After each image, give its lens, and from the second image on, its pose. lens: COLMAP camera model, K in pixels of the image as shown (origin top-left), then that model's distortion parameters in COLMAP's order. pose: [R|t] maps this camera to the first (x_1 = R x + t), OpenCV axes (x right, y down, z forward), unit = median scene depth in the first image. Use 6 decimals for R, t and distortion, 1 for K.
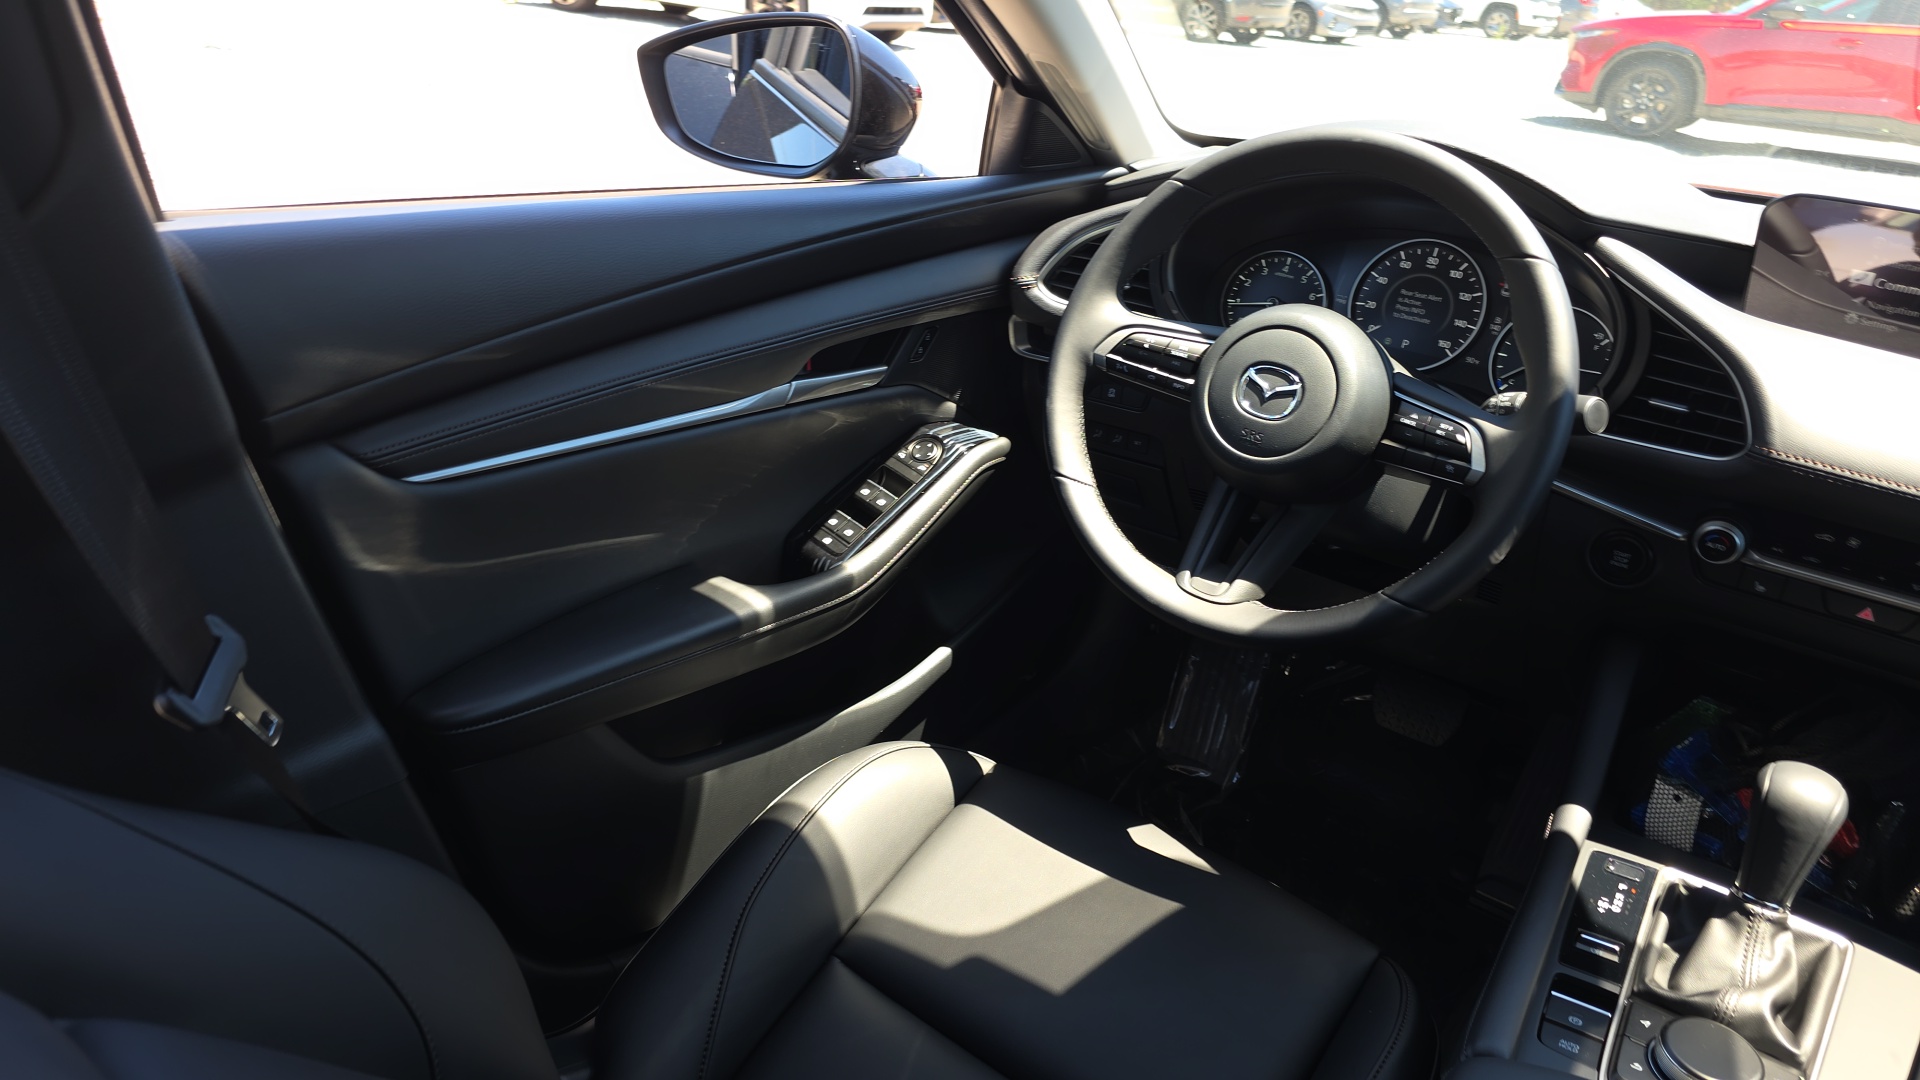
lens RADIAL K [[1311.2, 0, 946.6], [0, 1311.2, 541.5], [0, 0, 1]] dist [0.057454, -0.058871]
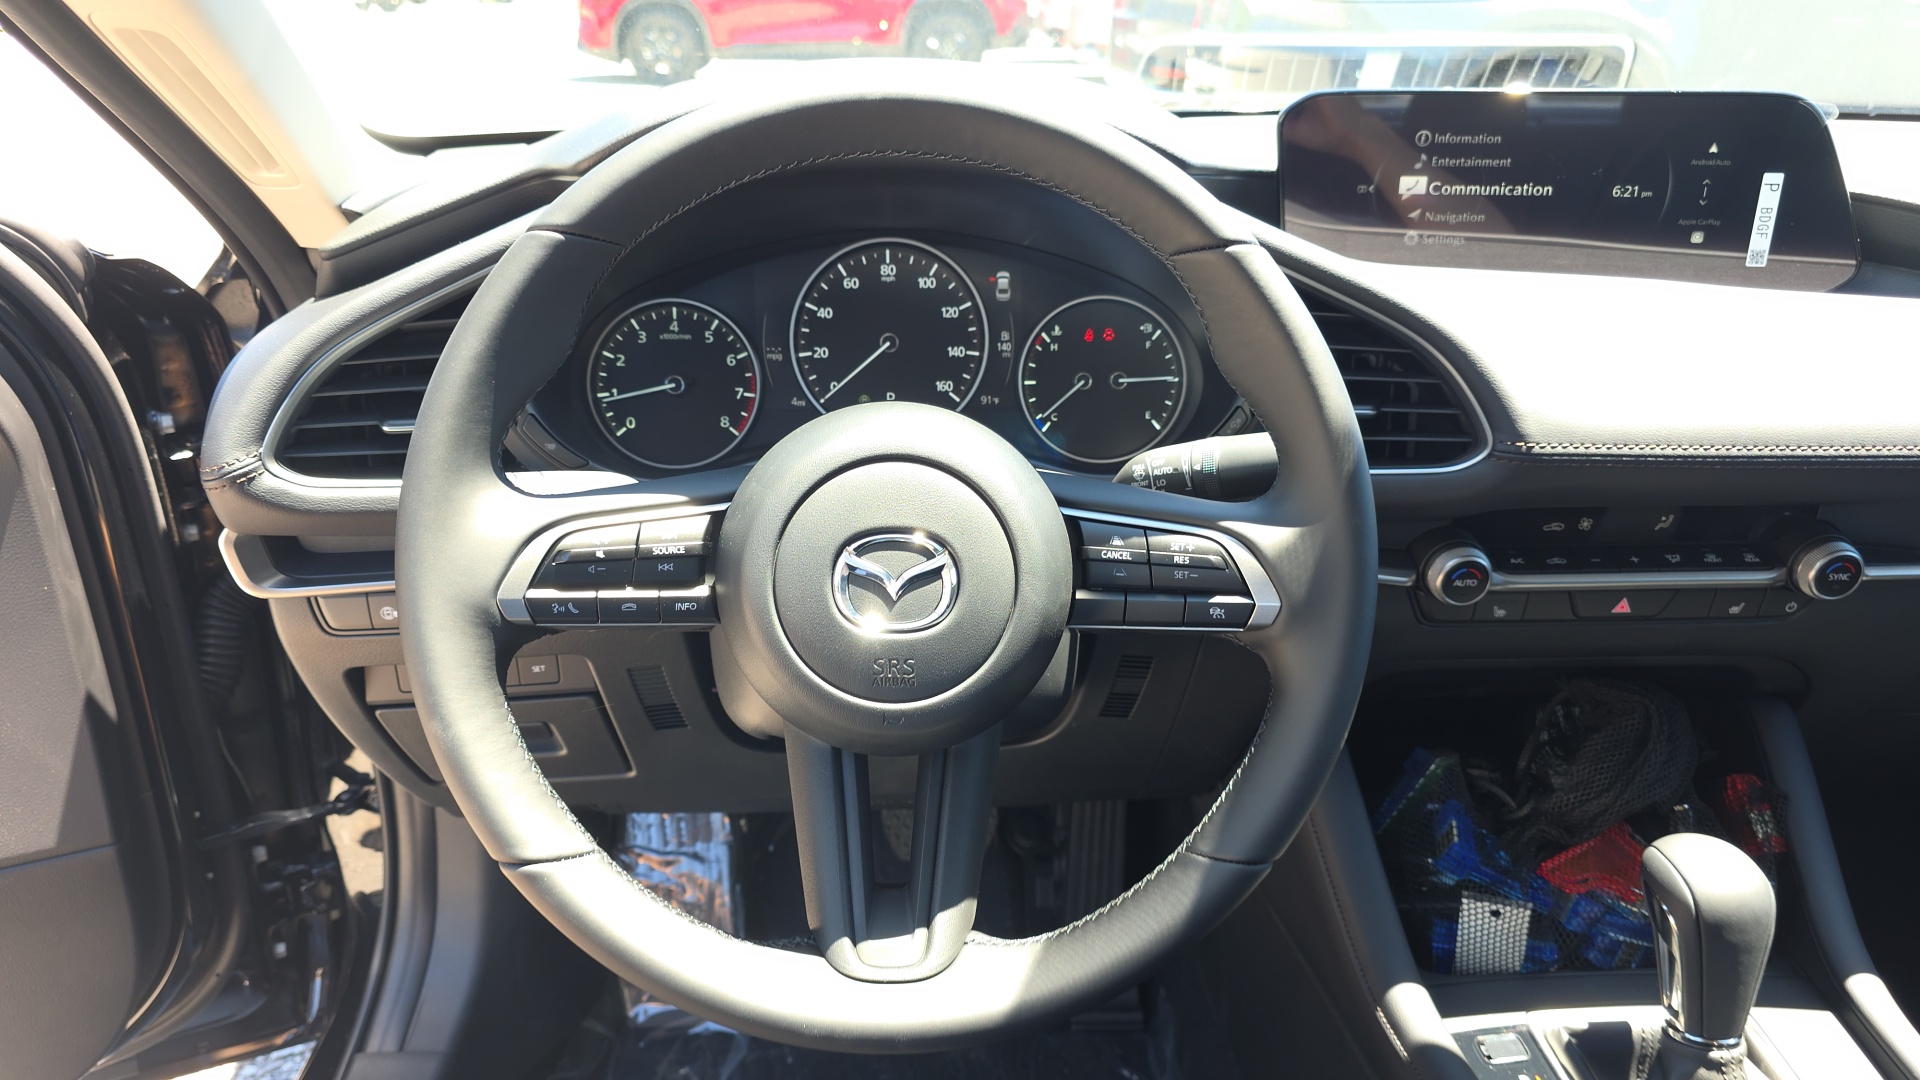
lens RADIAL K [[1311.2, 0, 947.8], [0, 1311.2, 557.5], [0, 0, 1]] dist [0.057454, -0.058871]
pose [[0.766272, -0.327539, 0.552762, -0.026961], [0.312211, 0.941725, 0.125214, -0.170552], [-0.561562, 0.076631, 0.823878, 0.511713]]
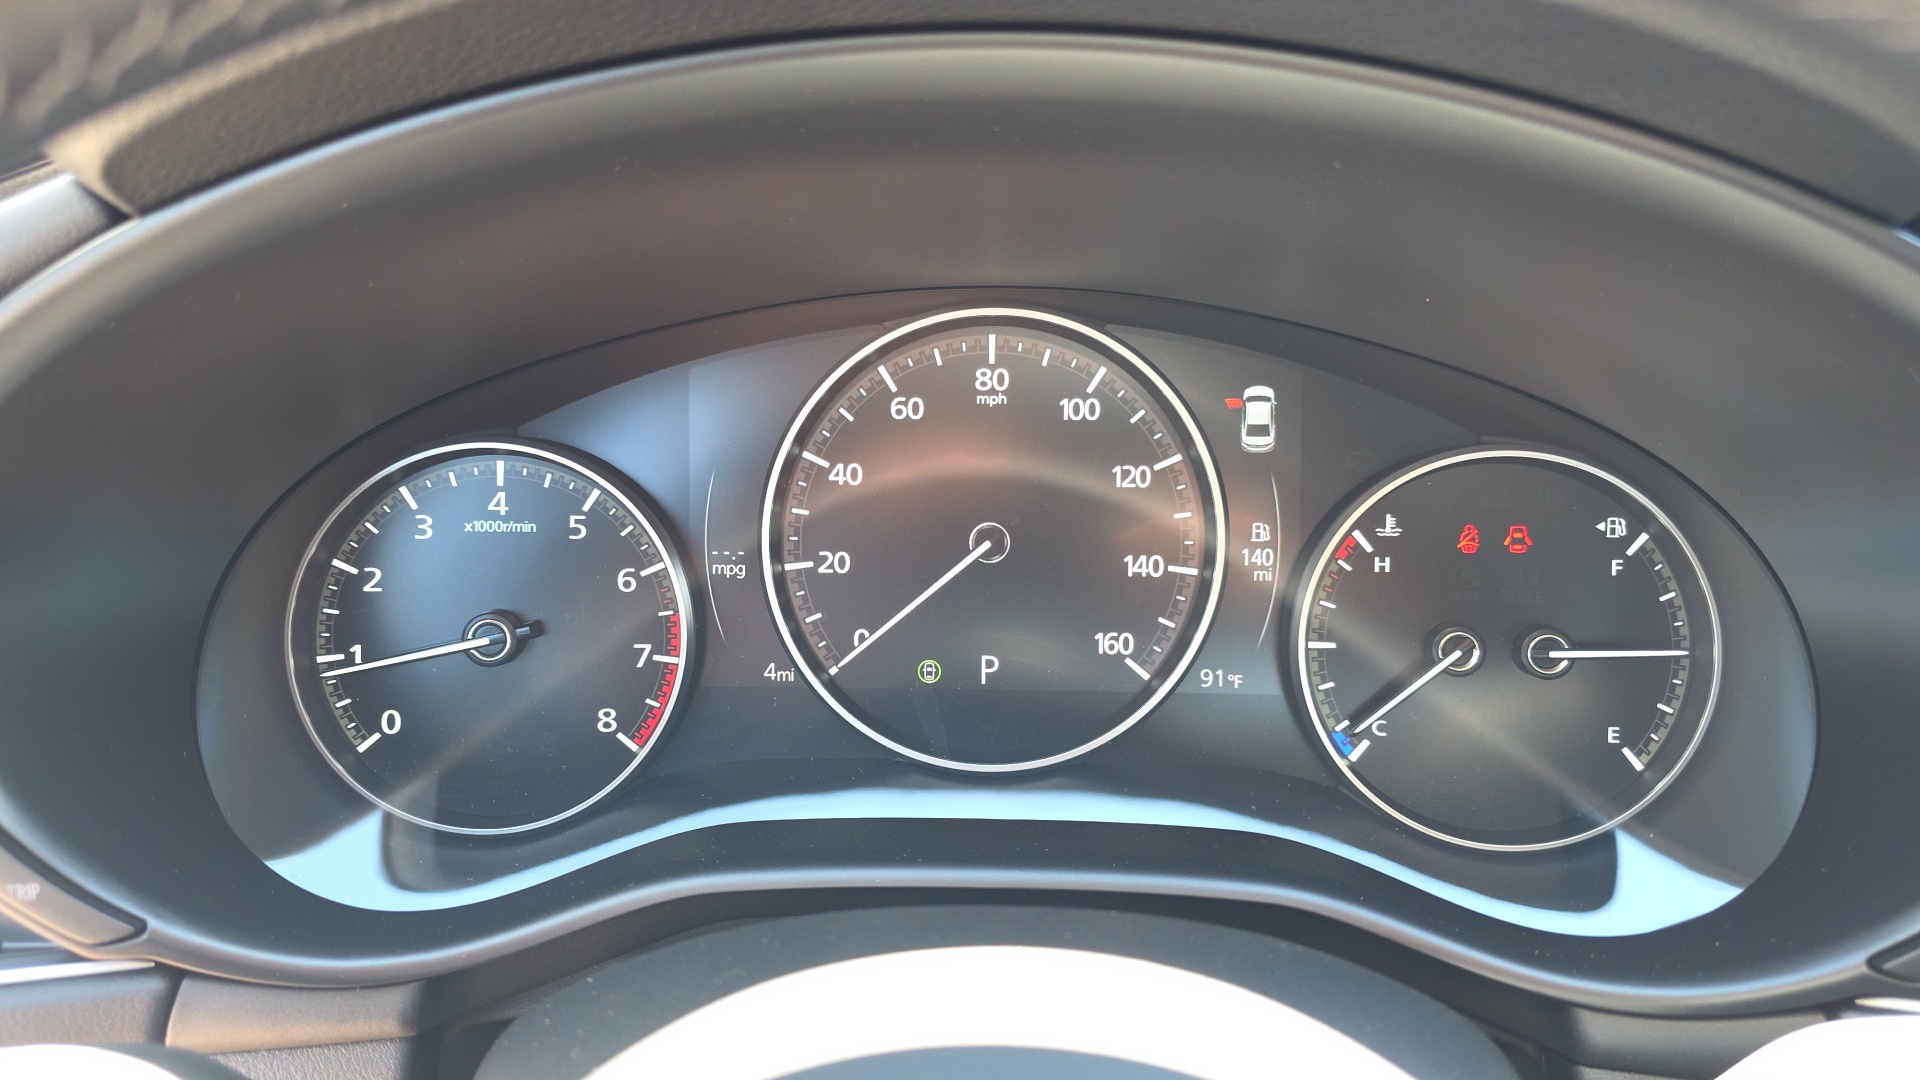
lens RADIAL K [[1311.2, 0, 916.0], [0, 1311.2, 504.3], [0, 0, 1]] dist [0.057454, -0.058871]
pose [[0.811287, -0.272935, 0.517031, 0.224855], [0.294249, 0.954792, 0.042310, -0.232047], [-0.505205, 0.117811, 0.854920, 0.873497]]
